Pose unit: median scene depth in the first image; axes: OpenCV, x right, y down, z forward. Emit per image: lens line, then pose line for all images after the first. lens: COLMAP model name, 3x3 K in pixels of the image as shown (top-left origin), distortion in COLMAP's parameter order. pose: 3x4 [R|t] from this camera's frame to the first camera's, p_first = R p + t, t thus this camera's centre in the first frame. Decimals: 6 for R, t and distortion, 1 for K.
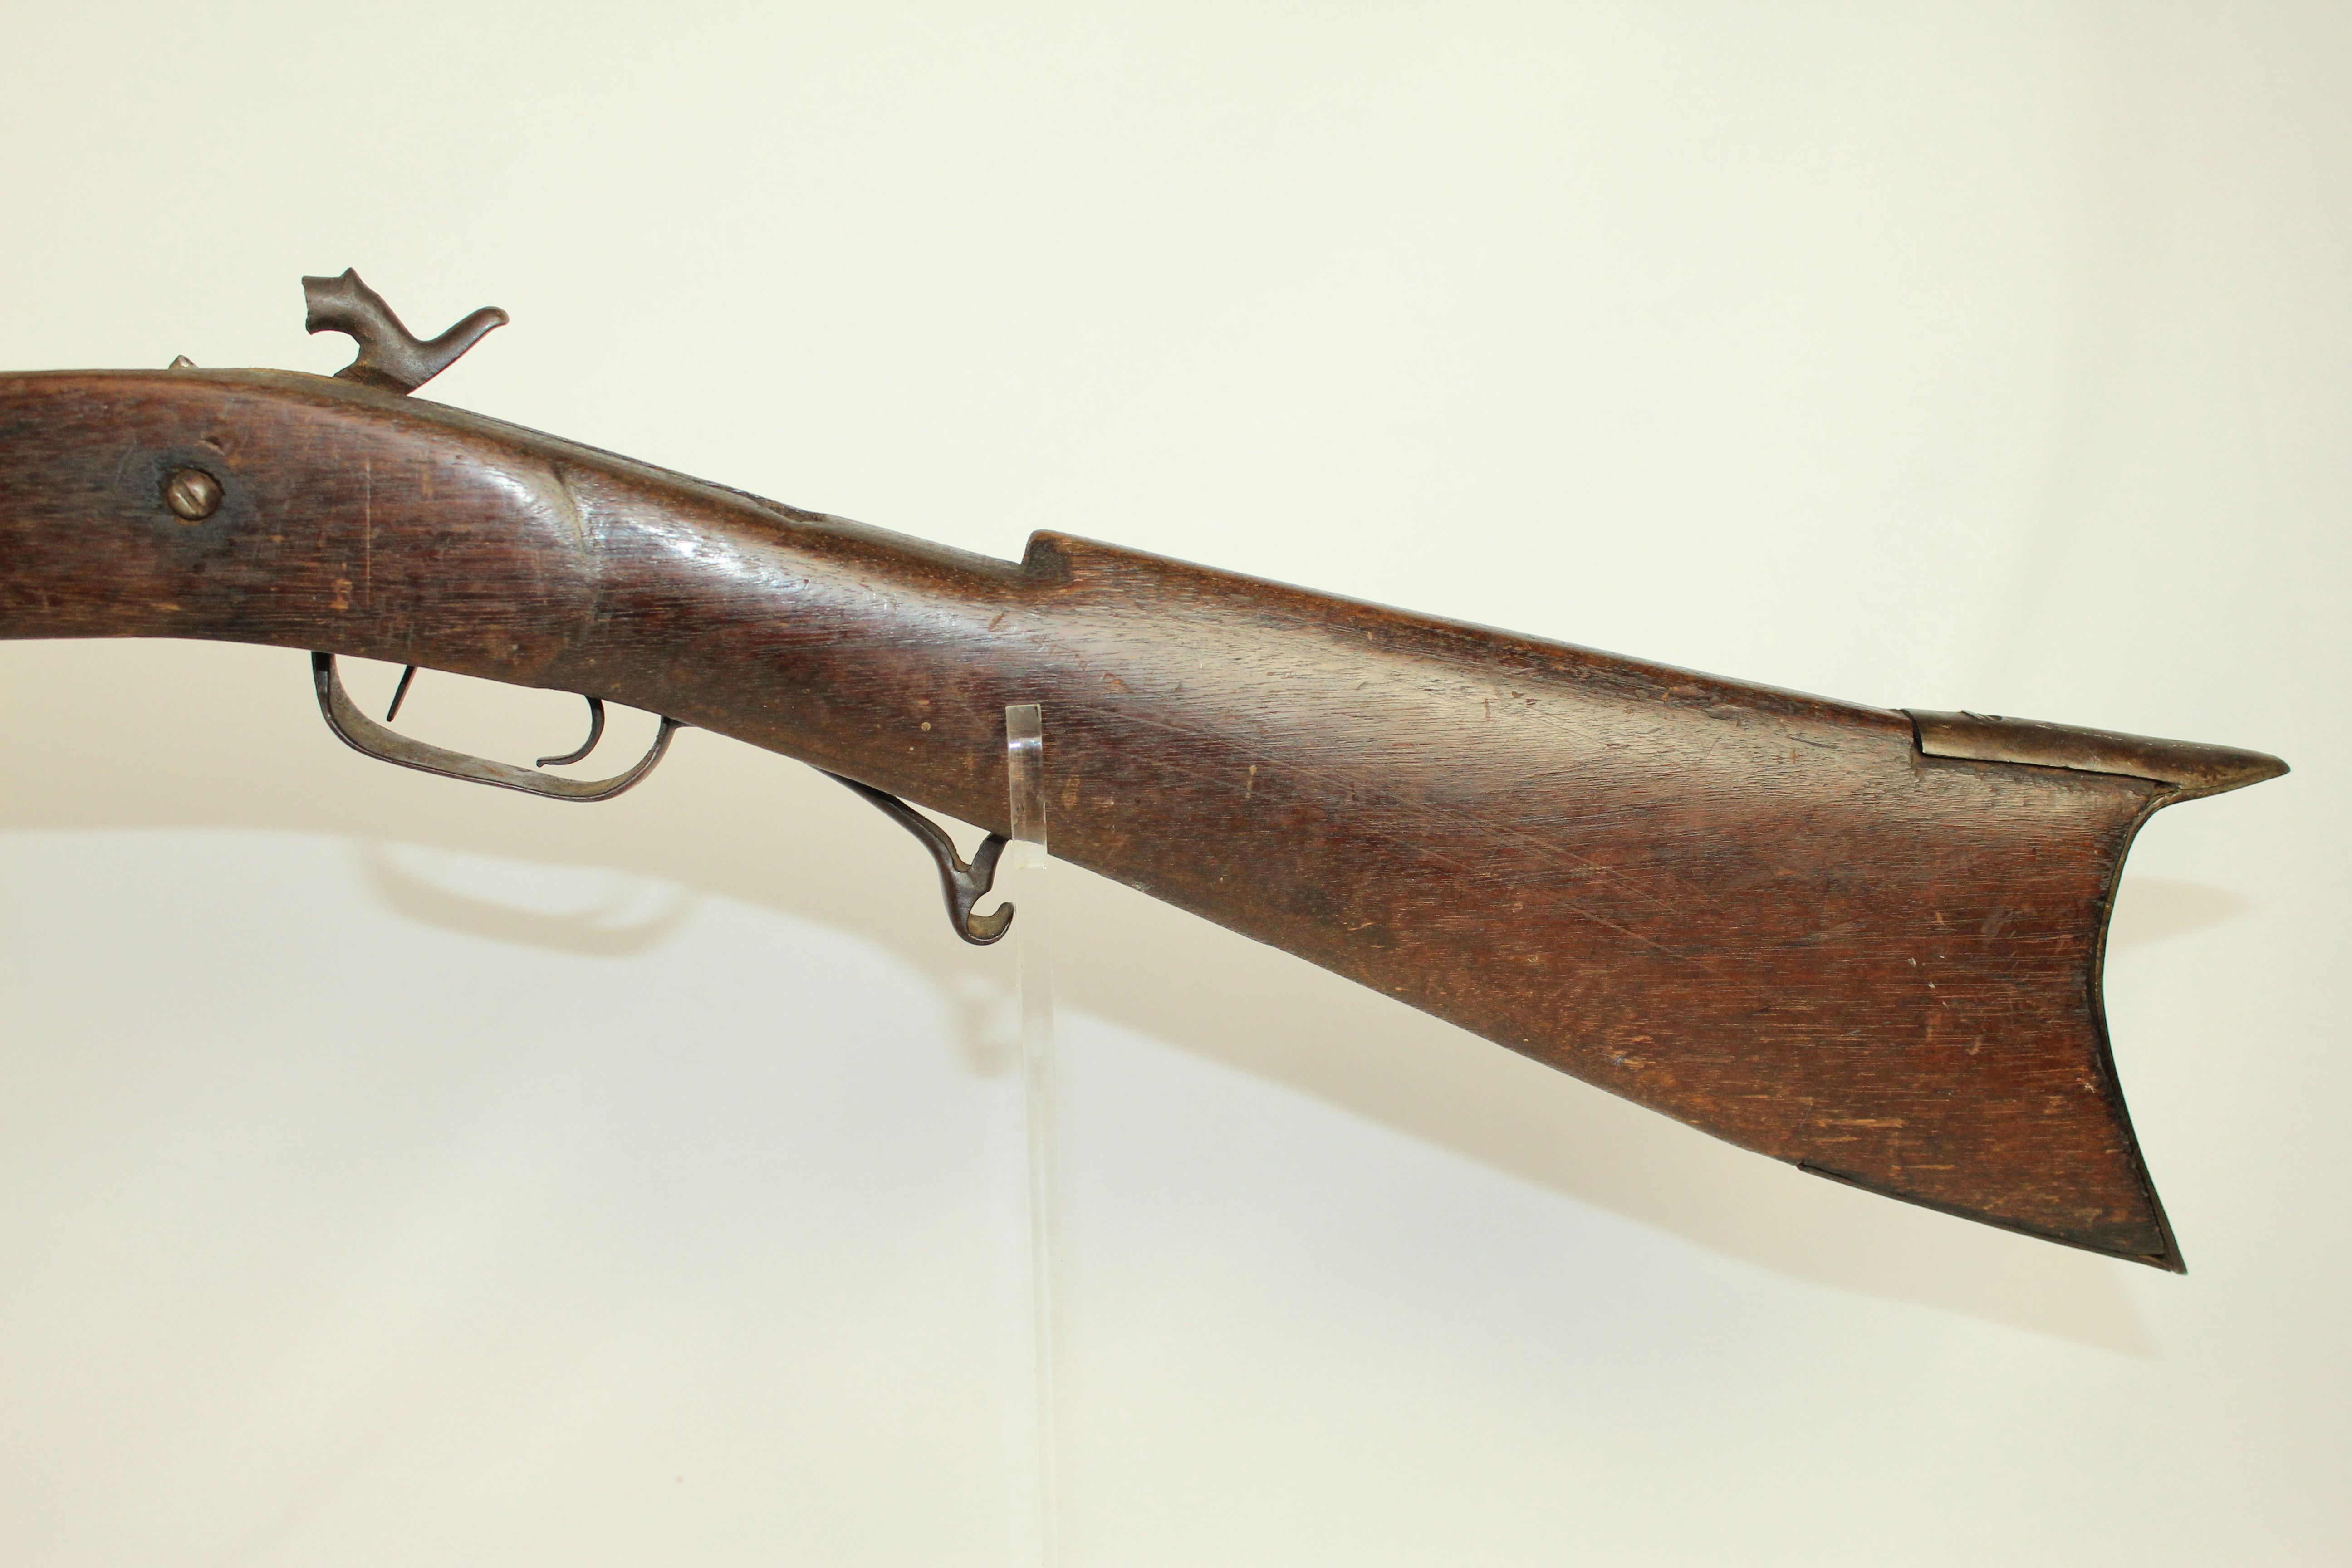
lens RADIAL K [[1536.1, 0, 1180.0], [0, 1536.1, 765.8], [0, 0, 1]] dist [0.002086, 0.000262]
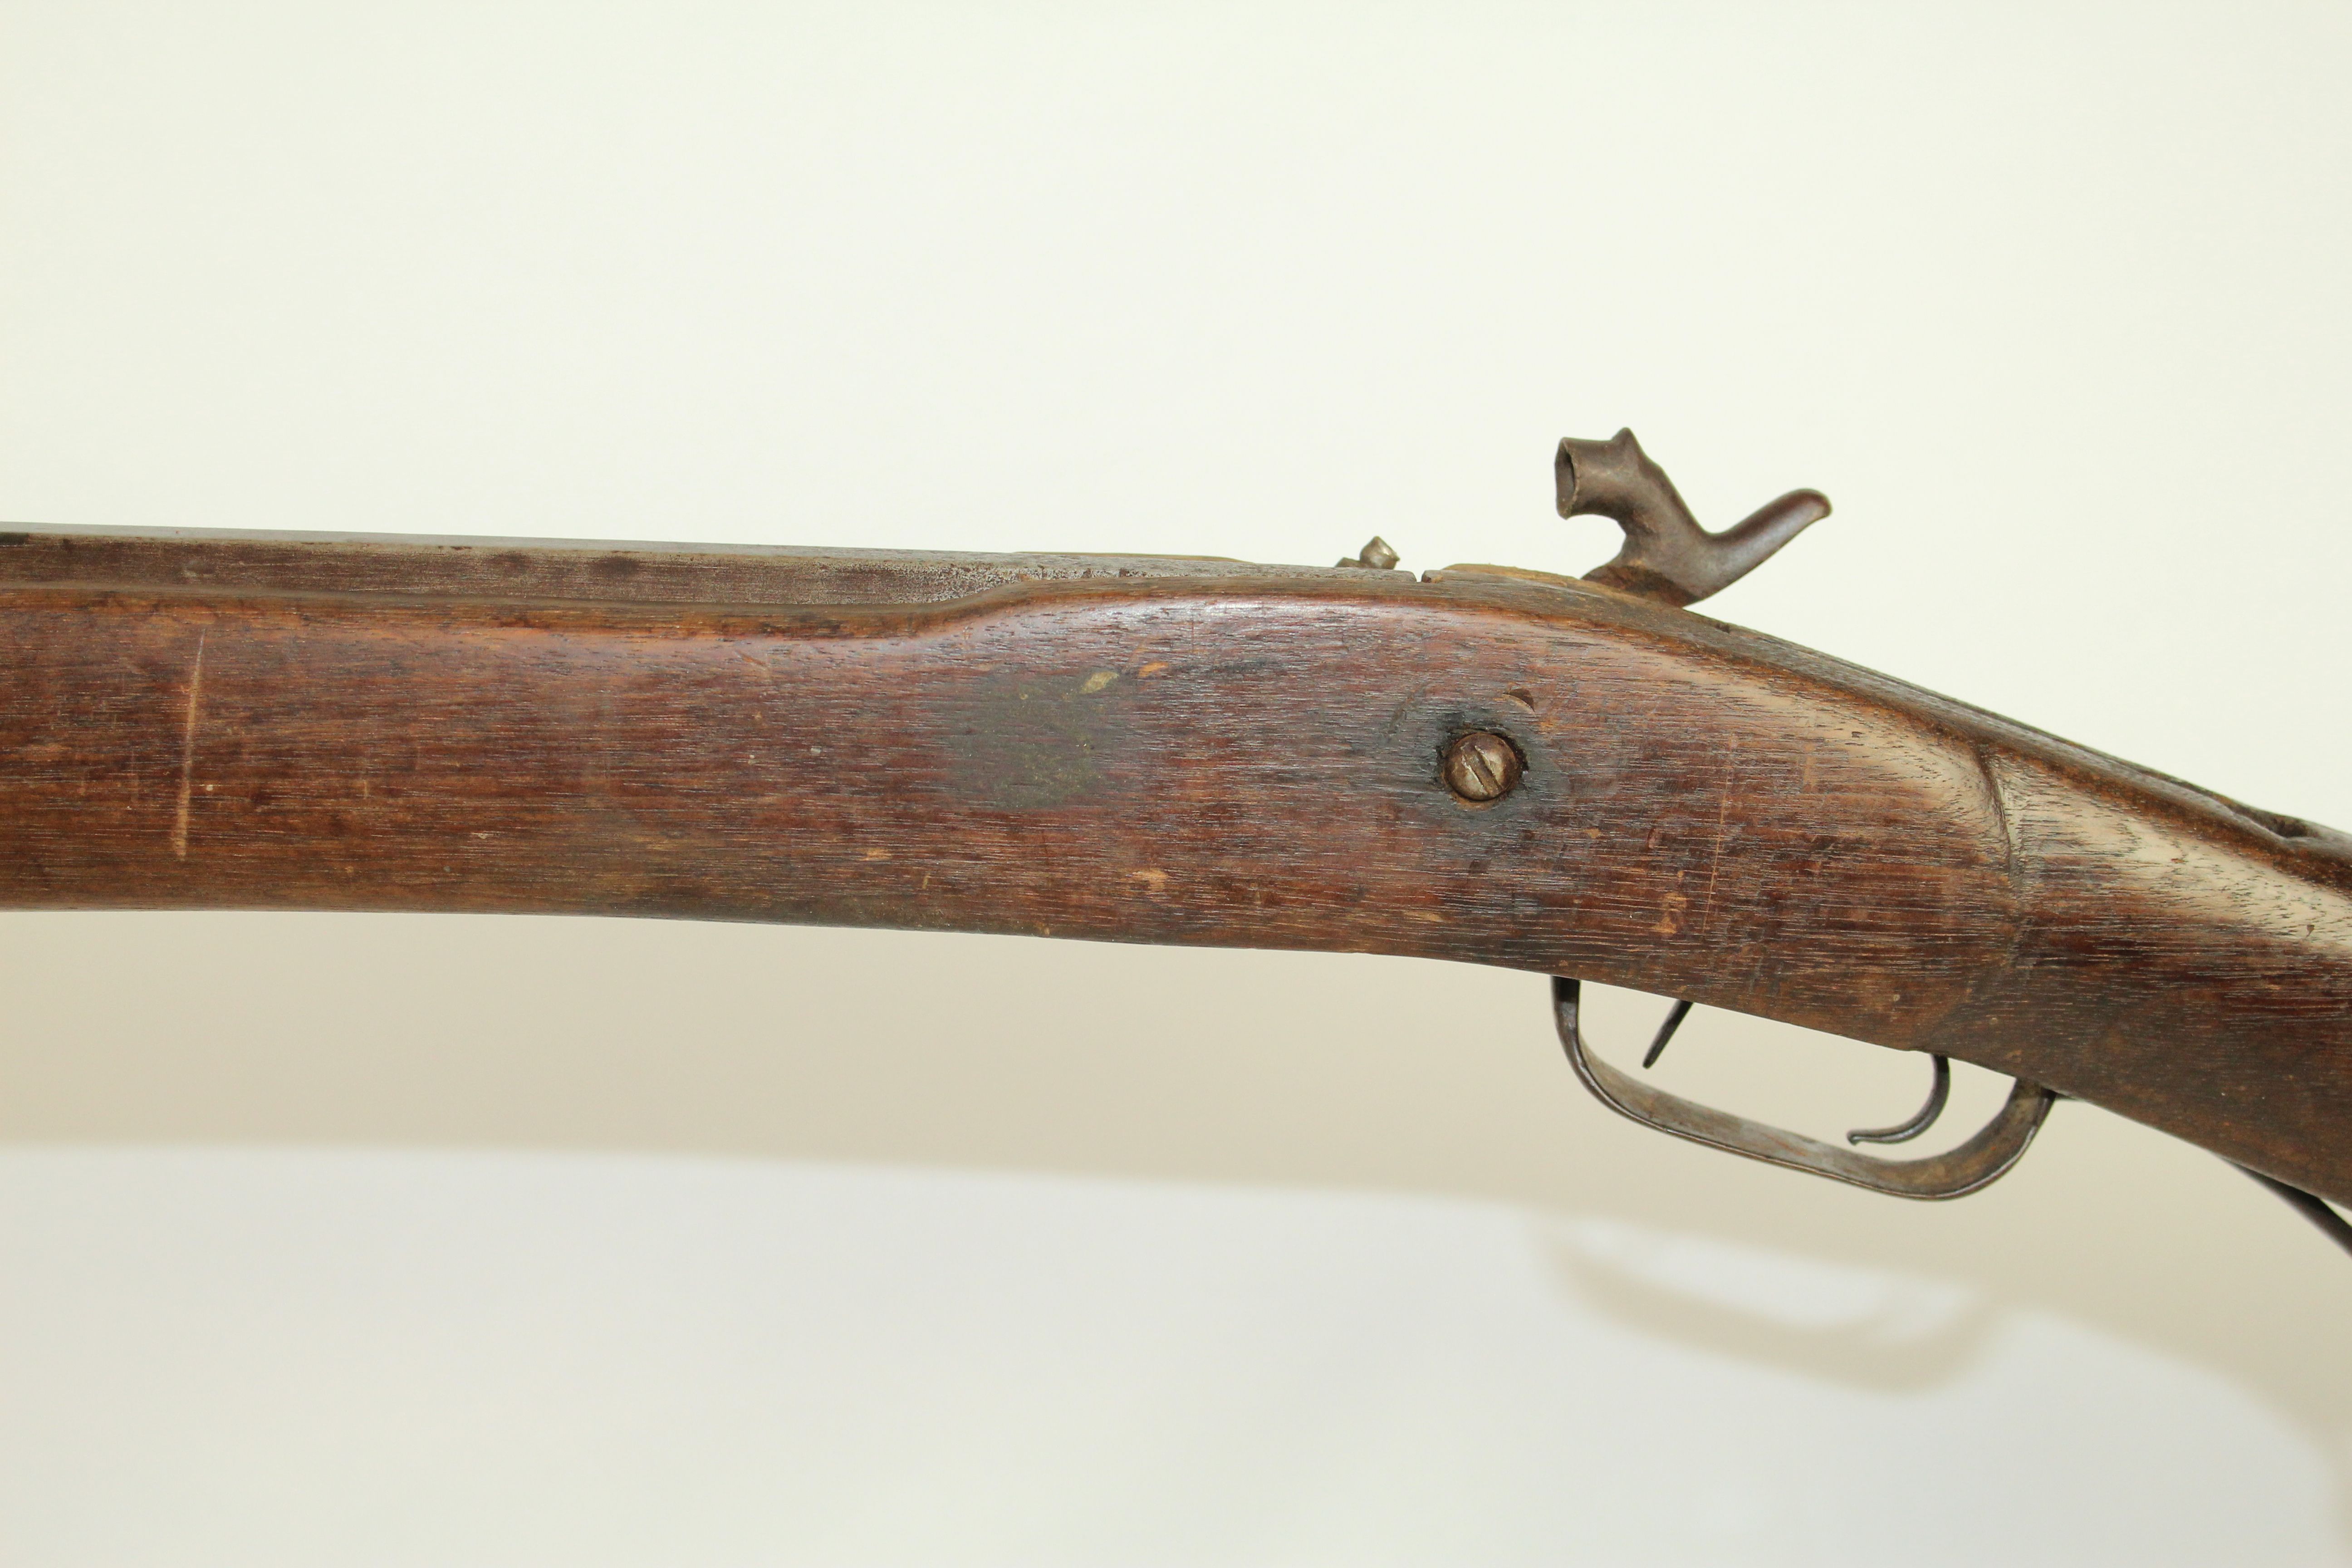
lens RADIAL K [[2449.8, 0, 1173.0], [0, 2449.8, 794.4], [0, 0, 1]] dist [-0.025785, 0.000000]
pose [[0.997742, 0.056210, -0.036766, -0.736526], [-0.054994, 0.997931, 0.033298, -0.191911], [0.038562, -0.031201, 0.998769, -0.146632]]
